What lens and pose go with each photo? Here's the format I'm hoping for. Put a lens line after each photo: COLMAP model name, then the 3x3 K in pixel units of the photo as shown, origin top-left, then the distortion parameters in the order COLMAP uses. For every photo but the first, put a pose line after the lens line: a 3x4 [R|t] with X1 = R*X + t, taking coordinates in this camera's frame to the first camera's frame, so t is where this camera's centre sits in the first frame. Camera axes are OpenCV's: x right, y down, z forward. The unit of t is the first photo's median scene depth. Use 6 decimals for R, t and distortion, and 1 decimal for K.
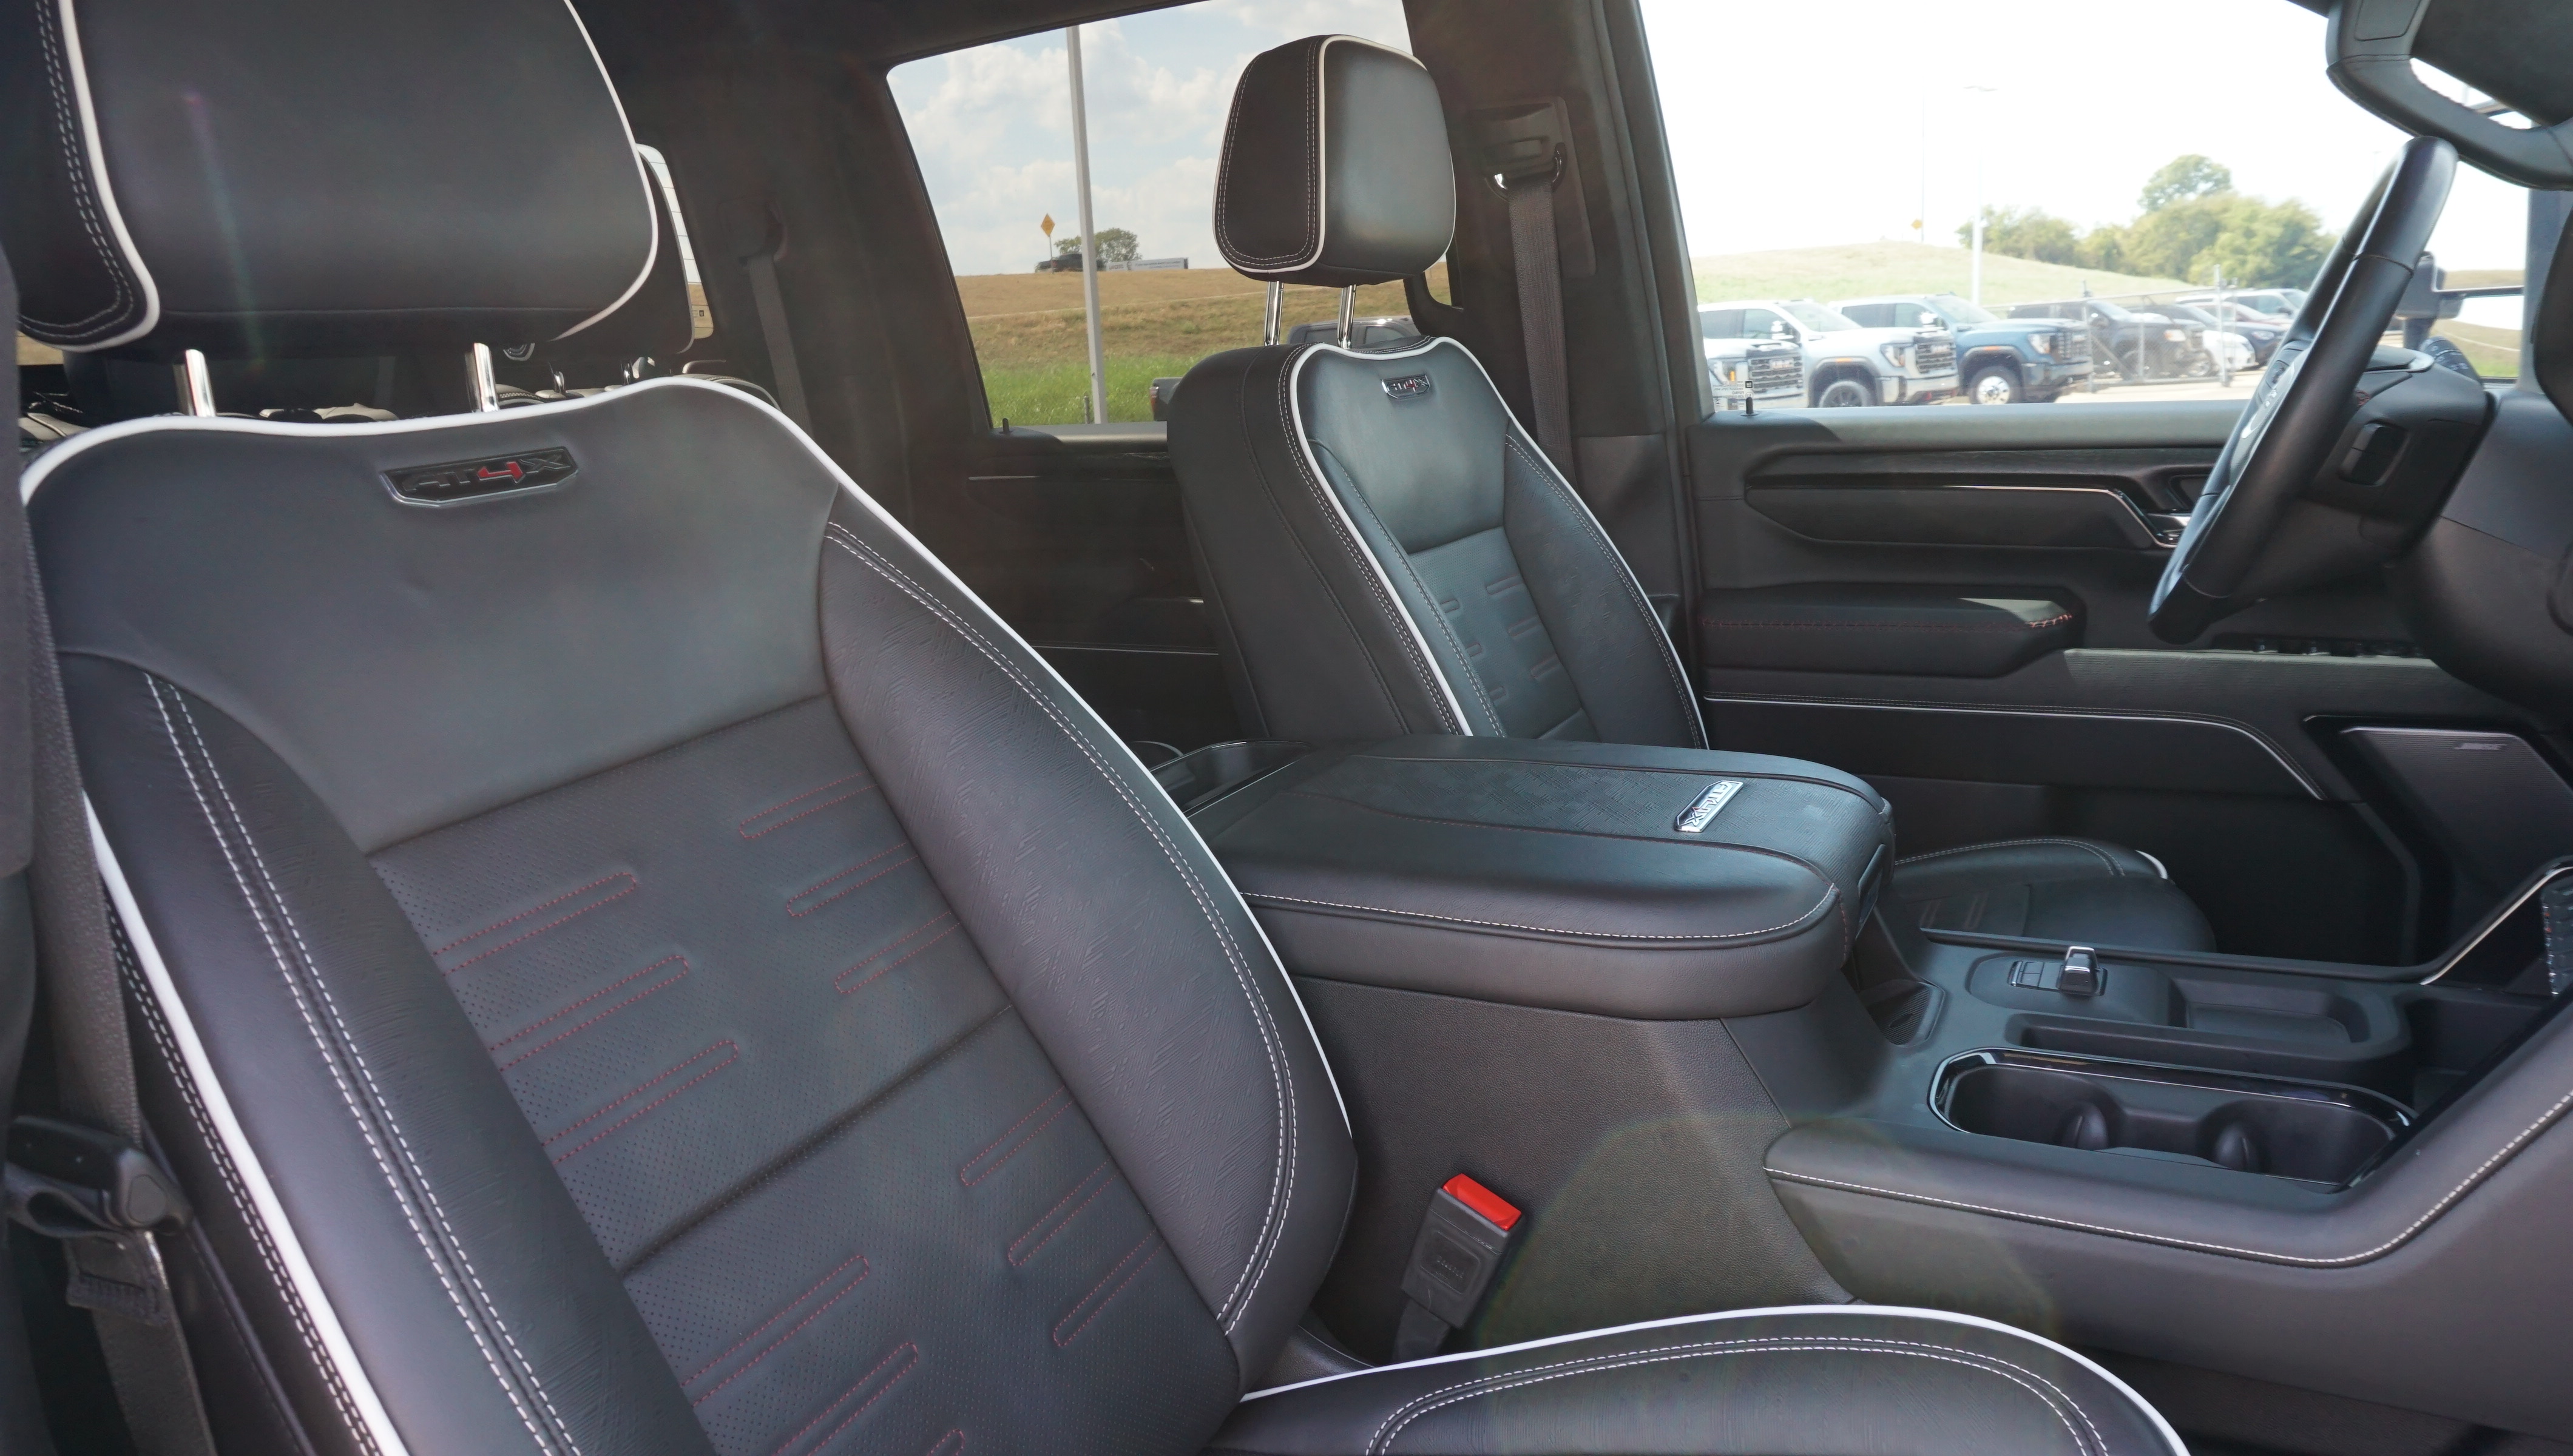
lens RADIAL K [[1763.1, 0, 1252.6], [0, 1763.1, 733.2], [0, 0, 1]] dist [-0.021475, 0.003196]
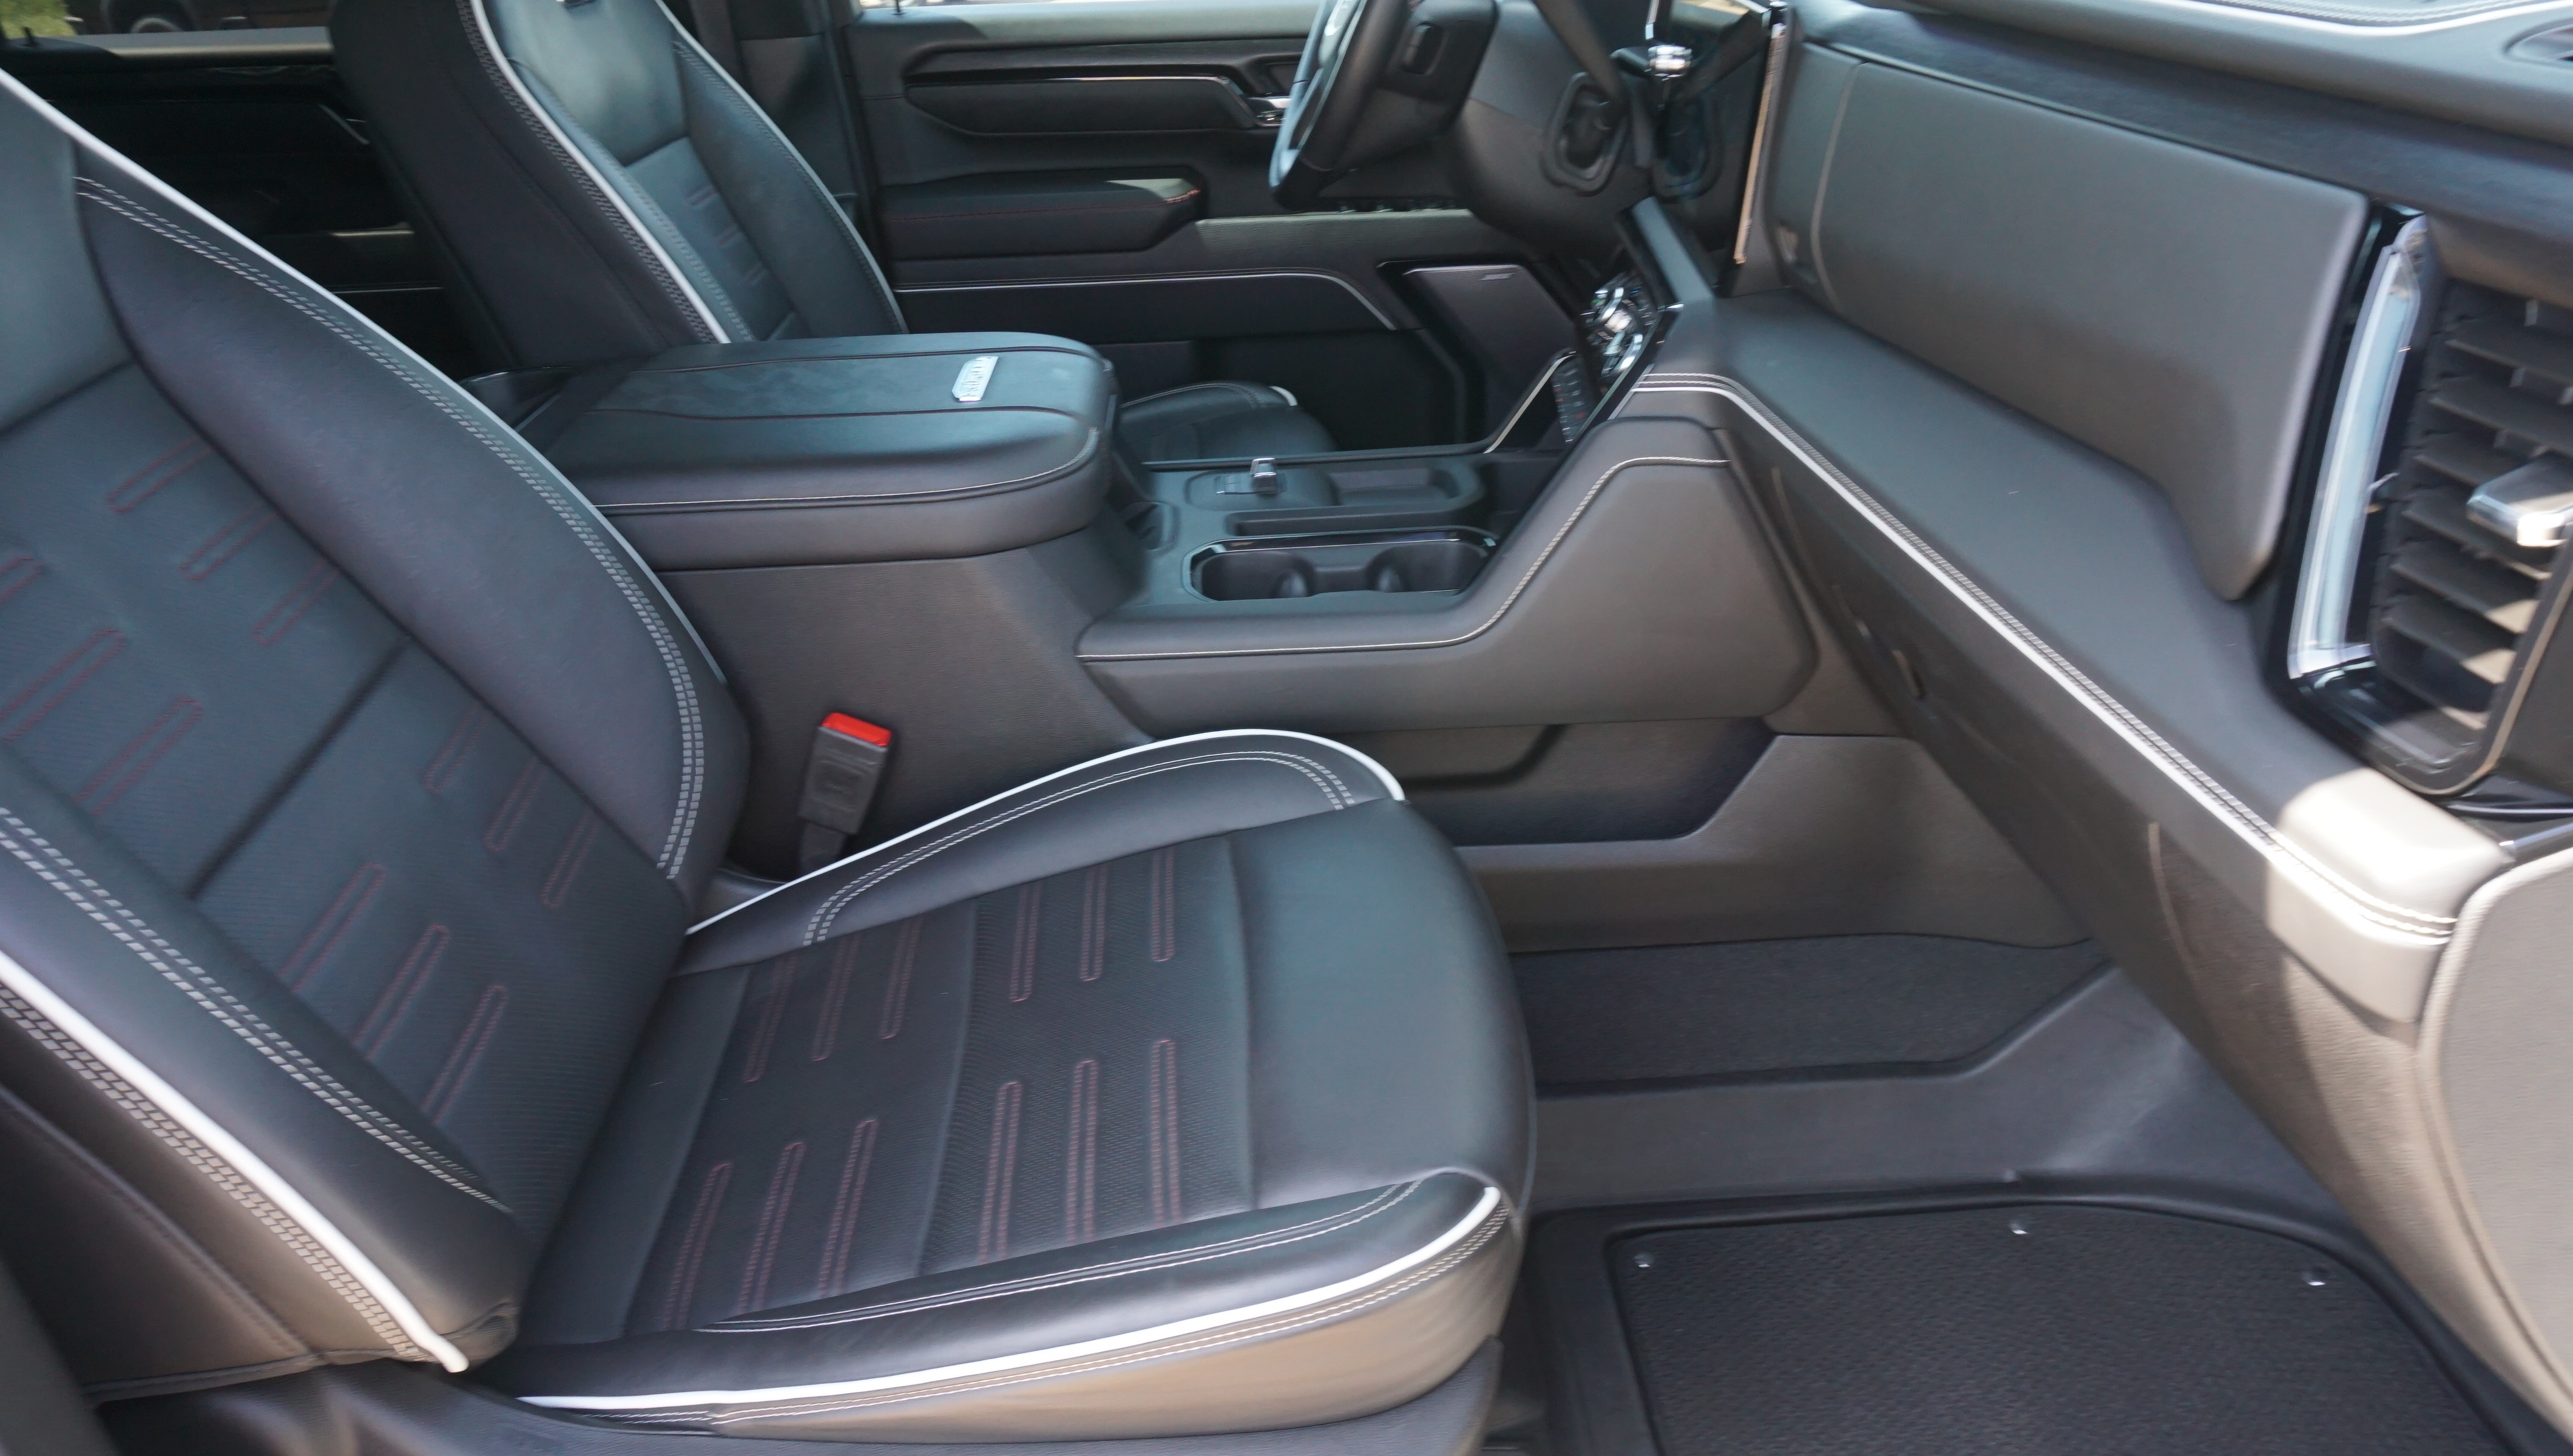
lens RADIAL K [[1732.9, 0, 1286.5], [0, 1732.9, 728.0], [0, 0, 1]] dist [-0.040893, -0.004023]
pose [[0.868524, -0.199405, 0.453765, -0.130529], [0.092880, 0.964763, 0.246184, 0.001626], [-0.486866, -0.171671, 0.856441, -0.132525]]
